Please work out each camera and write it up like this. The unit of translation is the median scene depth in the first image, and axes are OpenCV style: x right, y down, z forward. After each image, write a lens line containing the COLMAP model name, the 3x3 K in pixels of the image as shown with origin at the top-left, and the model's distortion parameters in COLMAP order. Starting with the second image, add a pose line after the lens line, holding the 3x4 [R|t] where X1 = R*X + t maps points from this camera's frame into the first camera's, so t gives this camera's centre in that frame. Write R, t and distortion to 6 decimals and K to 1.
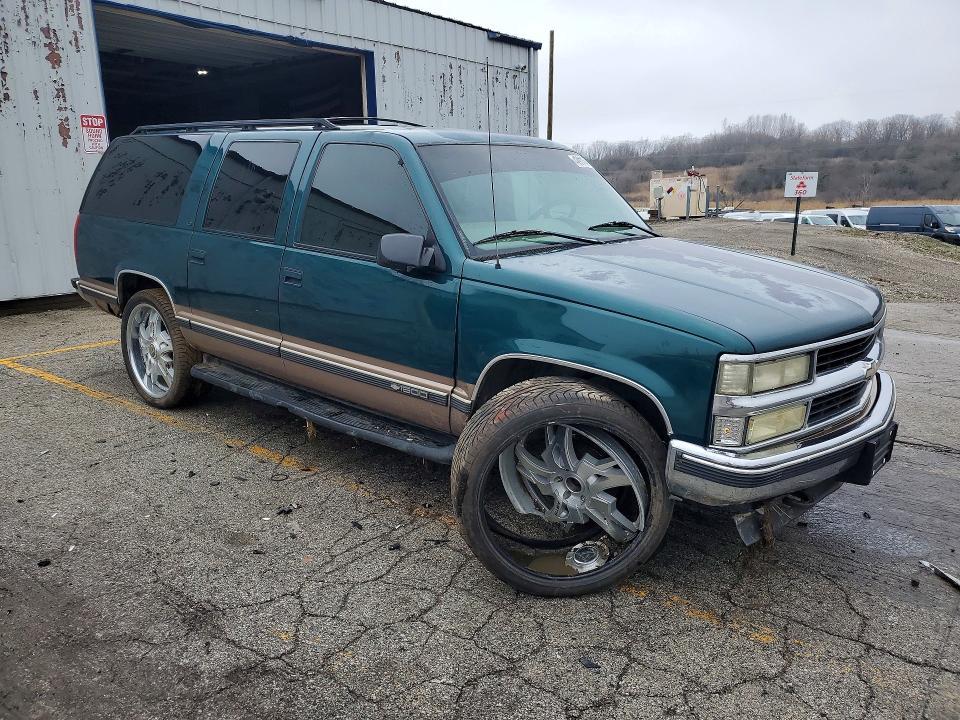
lens RADIAL K [[743.9, 0, 475.8], [0, 743.9, 345.5], [0, 0, 1]] dist [0.013106, 0.001256]
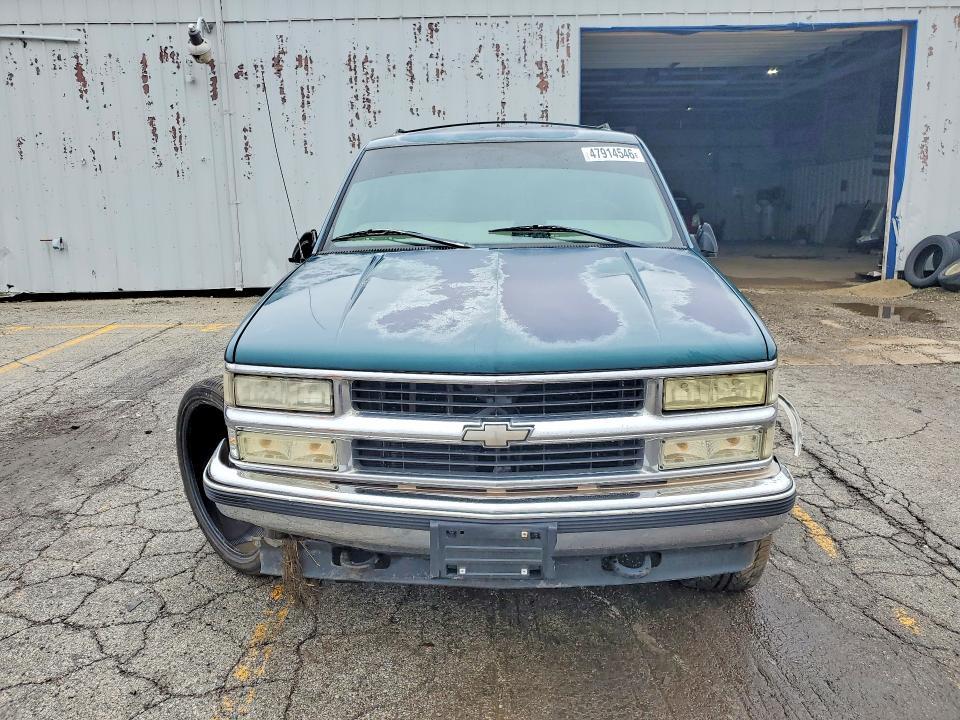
lens RADIAL K [[743.9, 0, 475.8], [0, 743.9, 345.5], [0, 0, 1]] dist [0.013106, 0.001256]
pose [[0.628908, 0.144304, -0.763971, 0.347129], [-0.146056, 0.987058, 0.066207, -0.031829], [0.763638, 0.069945, 0.641845, 0.171291]]
